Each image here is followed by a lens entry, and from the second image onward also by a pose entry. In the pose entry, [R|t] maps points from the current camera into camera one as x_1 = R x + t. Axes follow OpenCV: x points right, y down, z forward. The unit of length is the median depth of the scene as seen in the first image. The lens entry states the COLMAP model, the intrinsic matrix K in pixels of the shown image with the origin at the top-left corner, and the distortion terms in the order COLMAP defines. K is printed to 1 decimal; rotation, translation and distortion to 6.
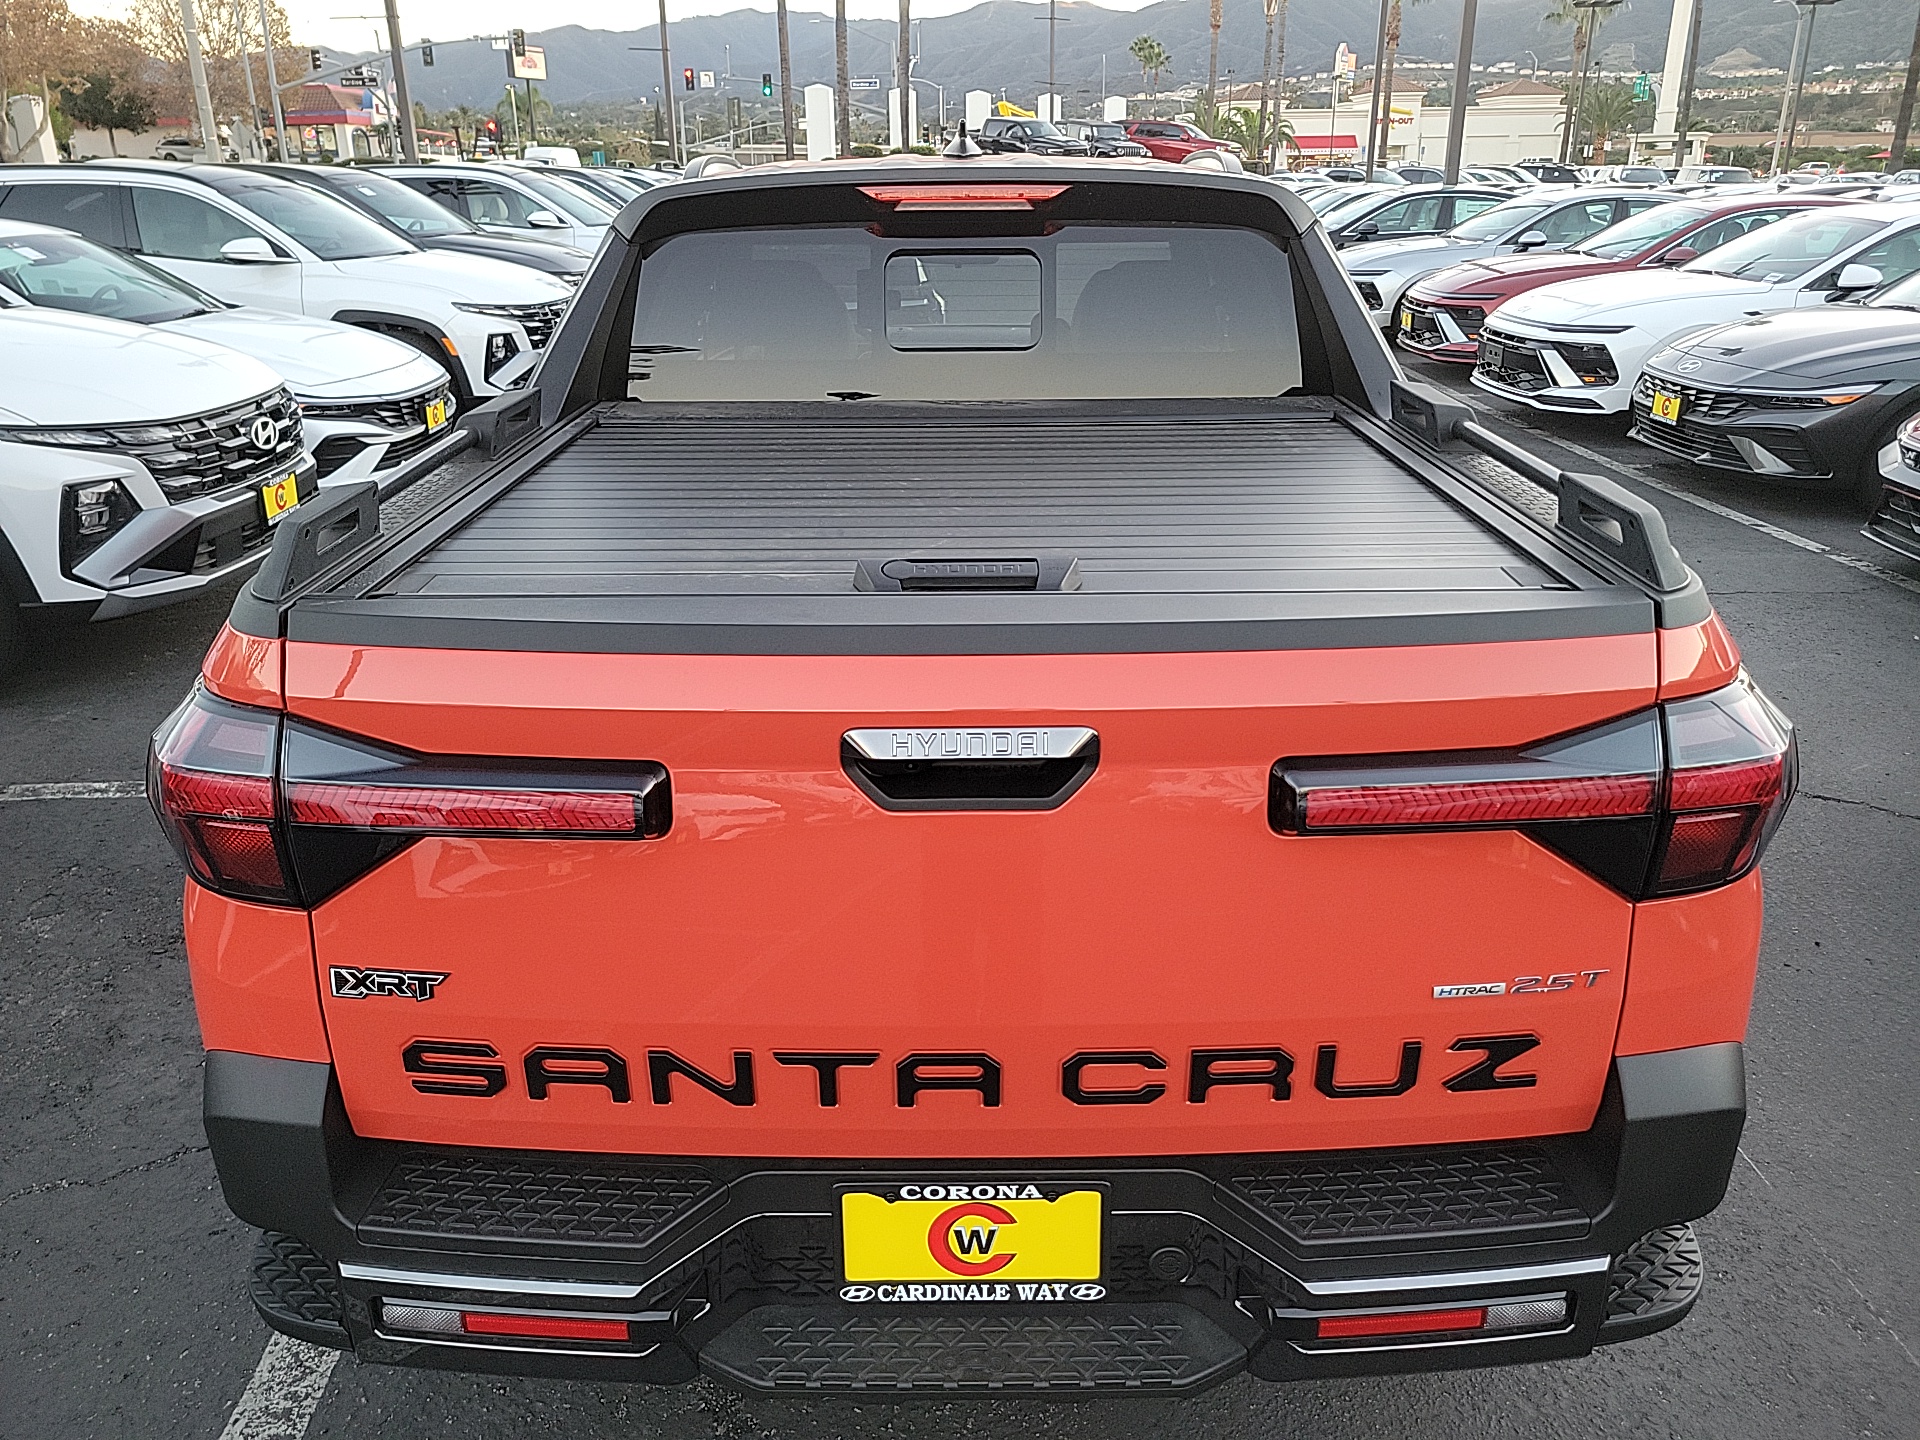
lens RADIAL K [[1478.5, 0, 964.1], [0, 1478.5, 718.3], [0, 0, 1]] dist [0.032029, -0.015007]
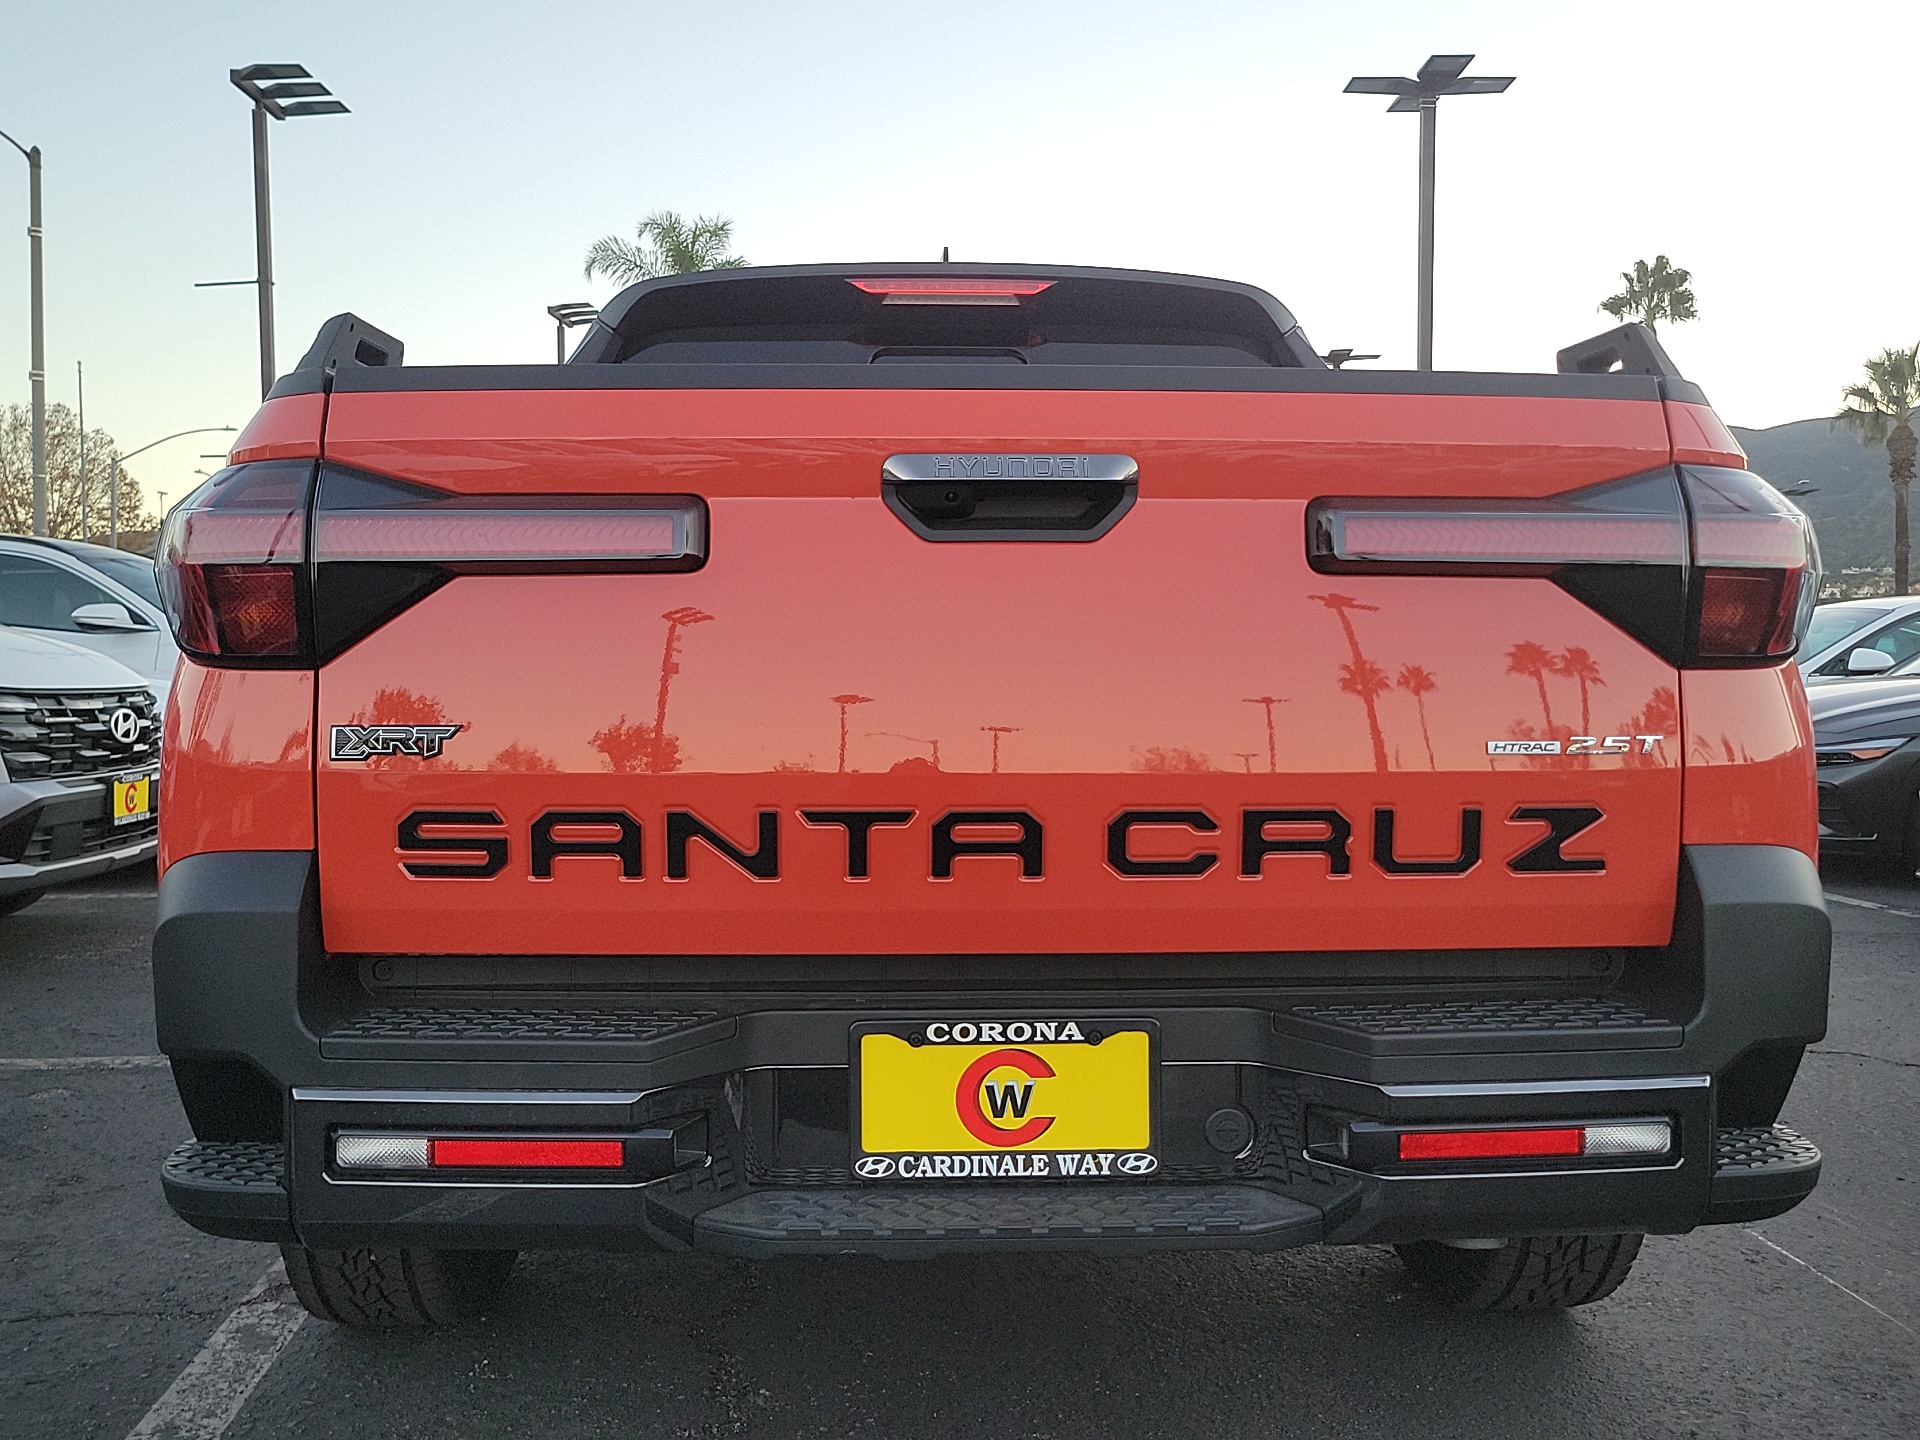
lens RADIAL K [[1781.2, 0, 954.7], [0, 1781.2, 717.5], [0, 0, 1]] dist [0.033002, 0.000000]
pose [[0.999108, 0.005715, 0.041851, -0.071439], [0.008239, 0.945408, -0.325786, 0.484887], [-0.041428, 0.325840, 0.944517, -0.082401]]
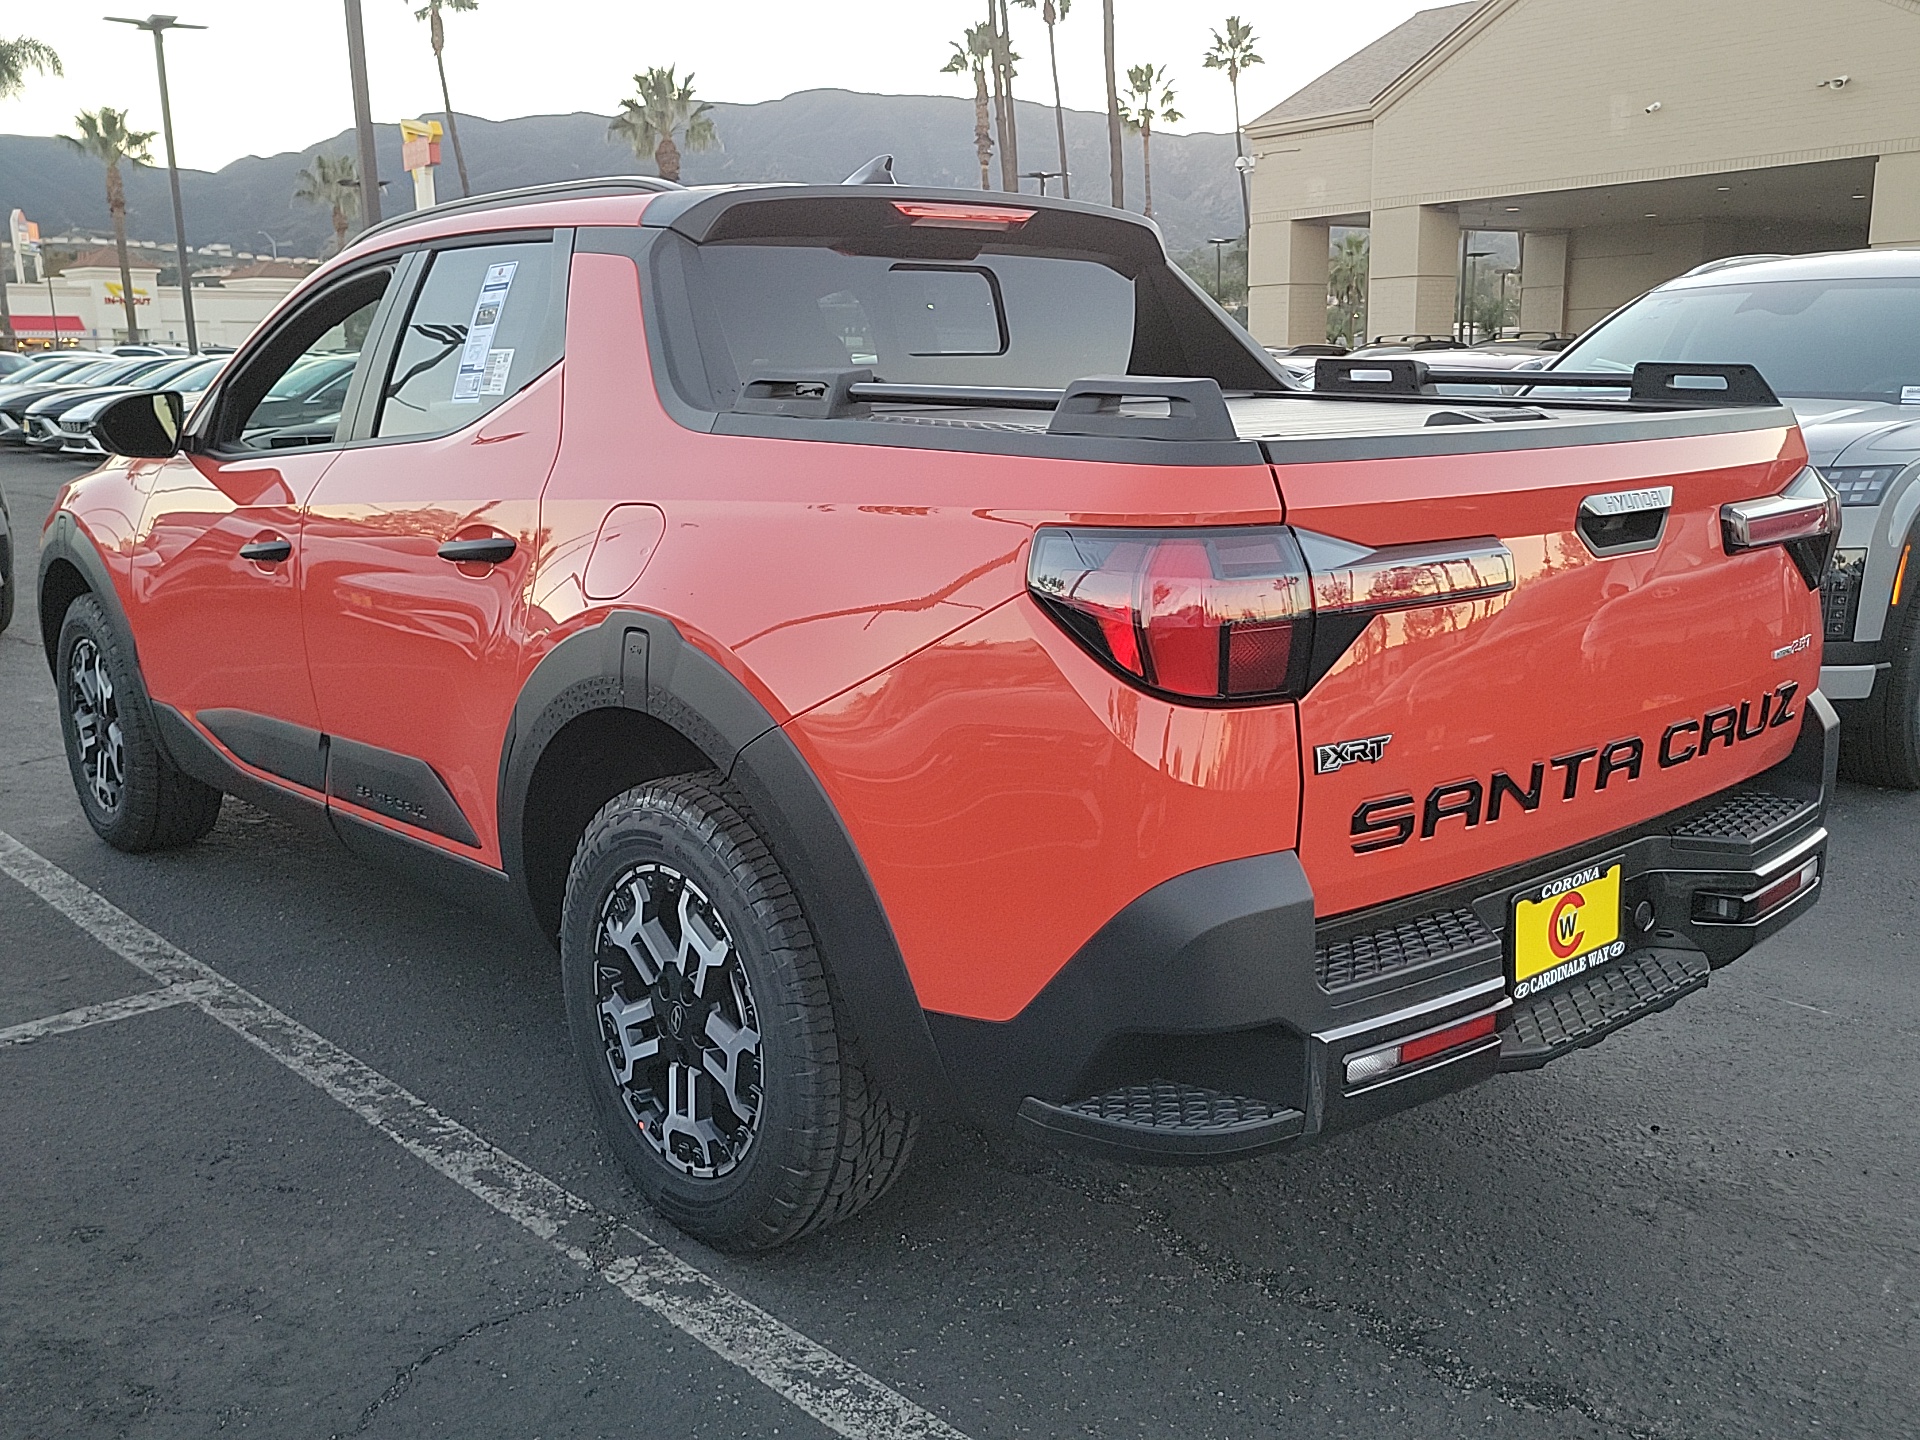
lens RADIAL K [[1780.2, 0, 981.0], [0, 1780.2, 723.6], [0, 0, 1]] dist [0.037467, 0.000000]
pose [[0.742828, -0.136301, 0.655460, -1.384046], [0.237978, 0.968871, -0.068225, 0.164817], [-0.625758, 0.206664, 0.752142, 0.105431]]
